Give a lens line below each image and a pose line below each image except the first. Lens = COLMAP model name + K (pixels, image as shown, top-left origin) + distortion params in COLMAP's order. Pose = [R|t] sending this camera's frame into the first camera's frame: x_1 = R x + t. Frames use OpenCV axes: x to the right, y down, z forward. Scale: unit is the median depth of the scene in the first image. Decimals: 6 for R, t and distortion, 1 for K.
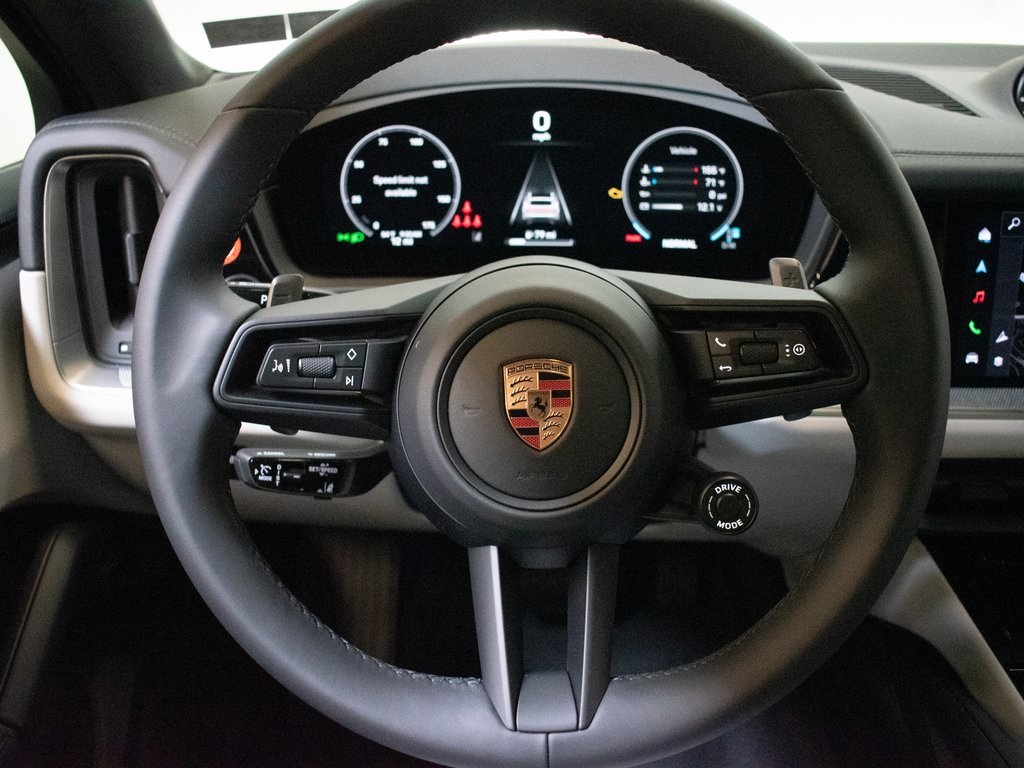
lens RADIAL K [[978.5, 0, 511.7], [0, 978.5, 383.2], [0, 0, 1]] dist [-0.087645, 0.000000]
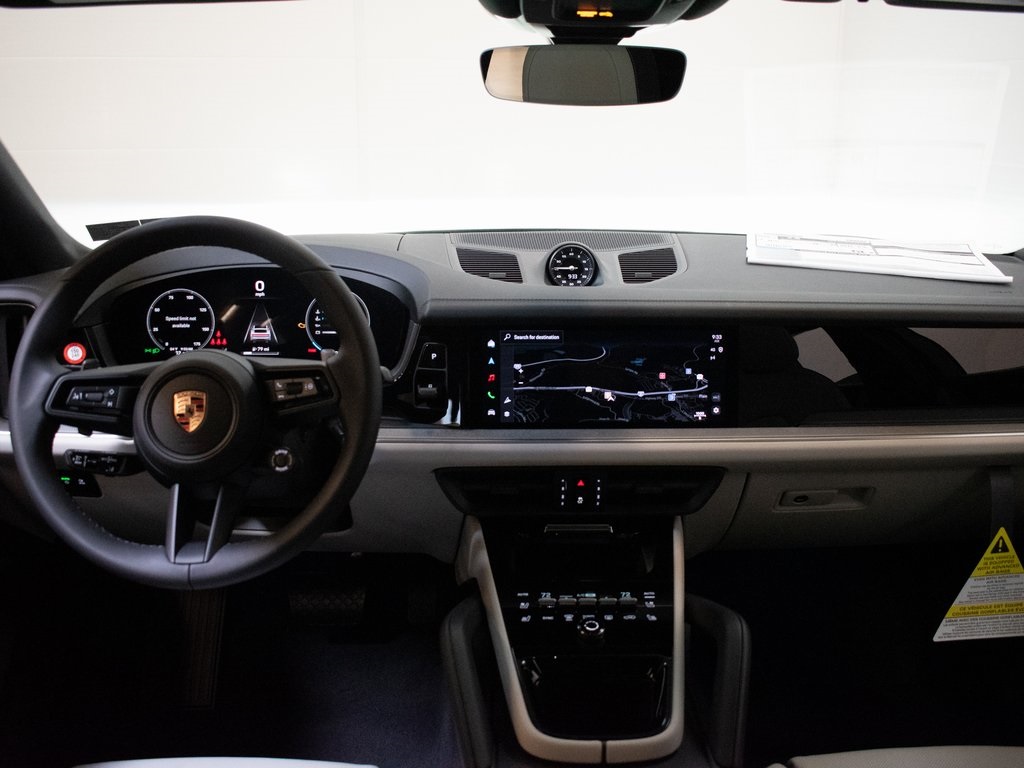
lens RADIAL K [[978.5, 0, 515.9], [0, 978.5, 383.3], [0, 0, 1]] dist [-0.087645, 0.000000]
pose [[0.998907, -0.004978, 0.046468, 0.418848], [0.012503, 0.986532, -0.163087, 0.206176], [-0.045030, 0.163490, 0.985517, -0.758689]]
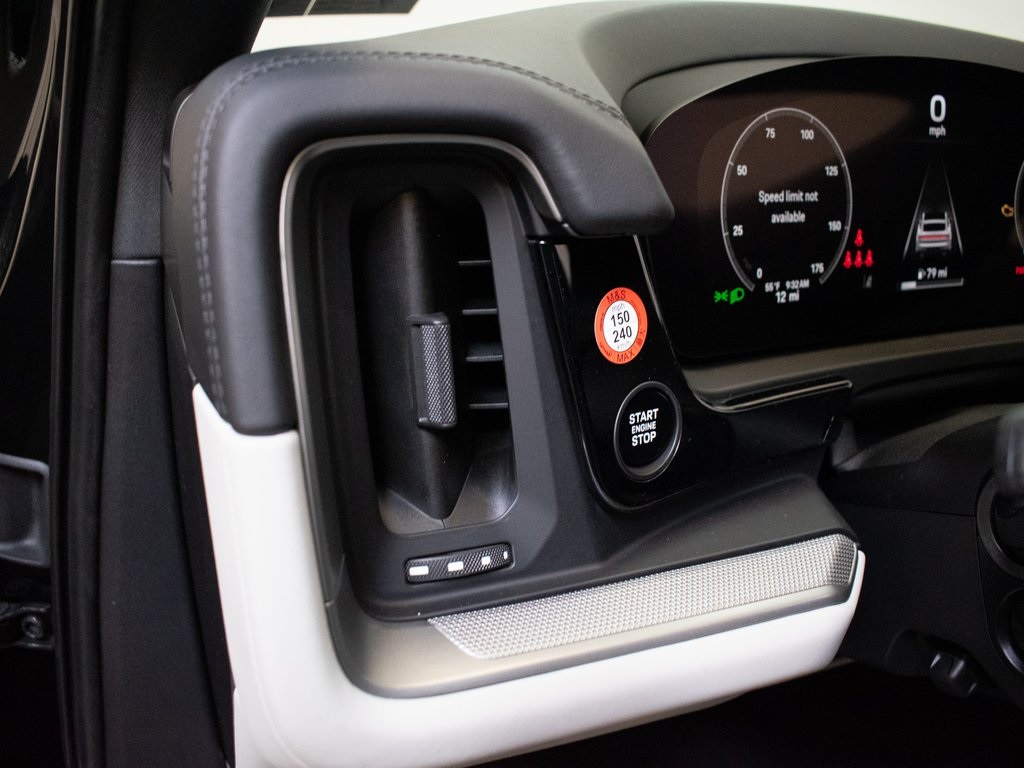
lens RADIAL K [[885.5, 0, 513.4], [0, 885.5, 383.0], [0, 0, 1]] dist [-0.103157, 0.020153]
pose [[0.897130, -0.119878, 0.425189, -0.520310], [0.140917, 0.989853, -0.018248, -0.108572], [-0.418688, 0.076287, 0.904920, 0.592980]]
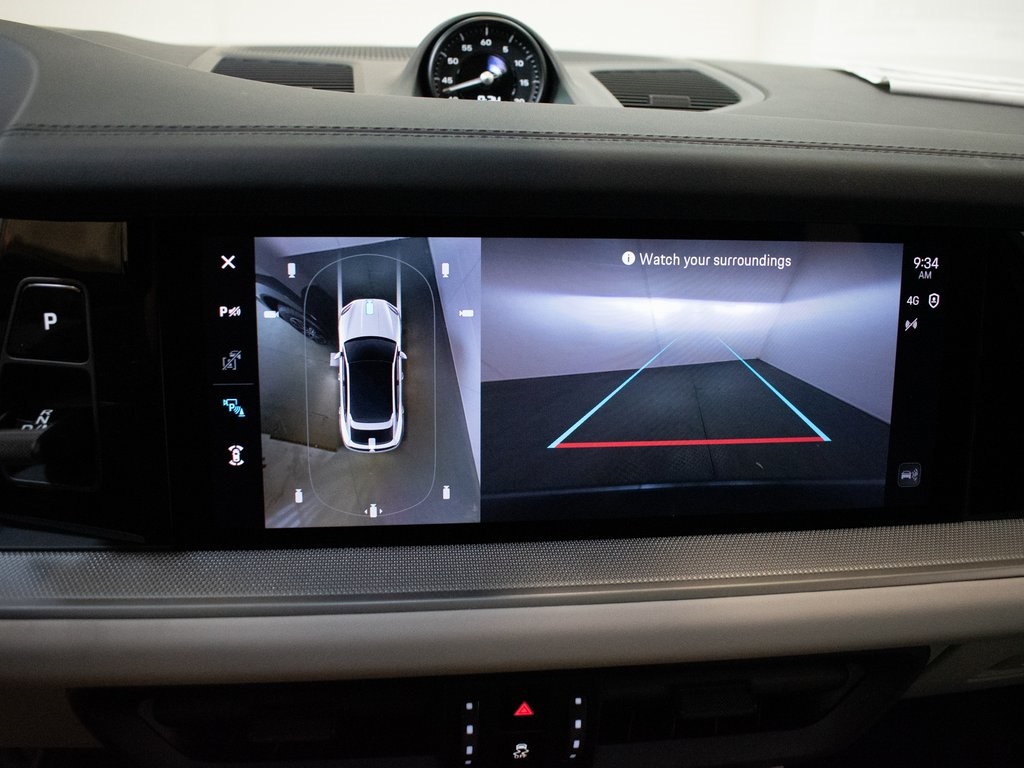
lens RADIAL K [[885.5, 0, 502.4], [0, 885.5, 383.9], [0, 0, 1]] dist [-0.103157, 0.020153]
pose [[0.987807, -0.018894, 0.154531, 0.524582], [0.030244, 0.996987, -0.071429, -0.048914], [-0.152716, 0.075232, 0.985402, 0.441026]]
